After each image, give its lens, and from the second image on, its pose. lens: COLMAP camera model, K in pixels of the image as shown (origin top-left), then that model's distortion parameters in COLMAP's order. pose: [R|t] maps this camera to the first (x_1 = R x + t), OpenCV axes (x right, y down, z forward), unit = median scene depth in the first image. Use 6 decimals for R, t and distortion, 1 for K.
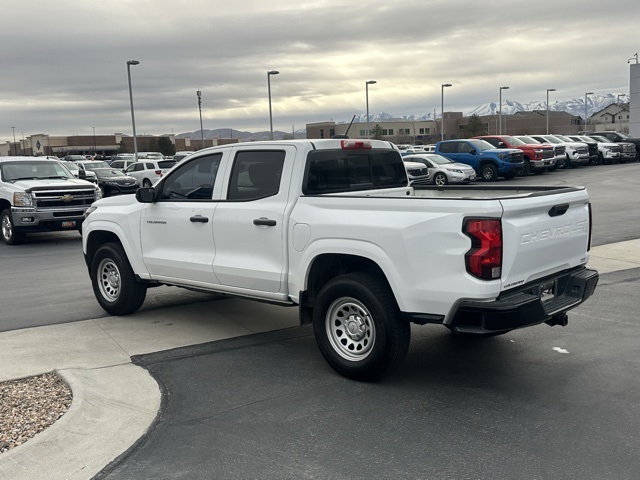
lens RADIAL K [[636.9, 0, 316.2], [0, 636.9, 235.4], [0, 0, 1]] dist [0.183454, -0.365246]
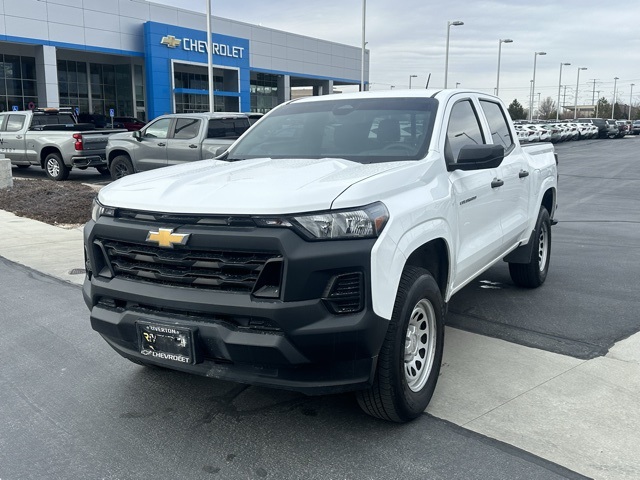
lens RADIAL K [[639.1, 0, 316.2], [0, 639.1, 240.6], [0, 0, 1]] dist [0.189409, -0.387582]
pose [[-0.233143, -0.127406, 0.964060, -0.914826], [0.130033, 0.978393, 0.160747, -0.114441], [-0.963709, 0.162836, -0.211538, 1.412629]]
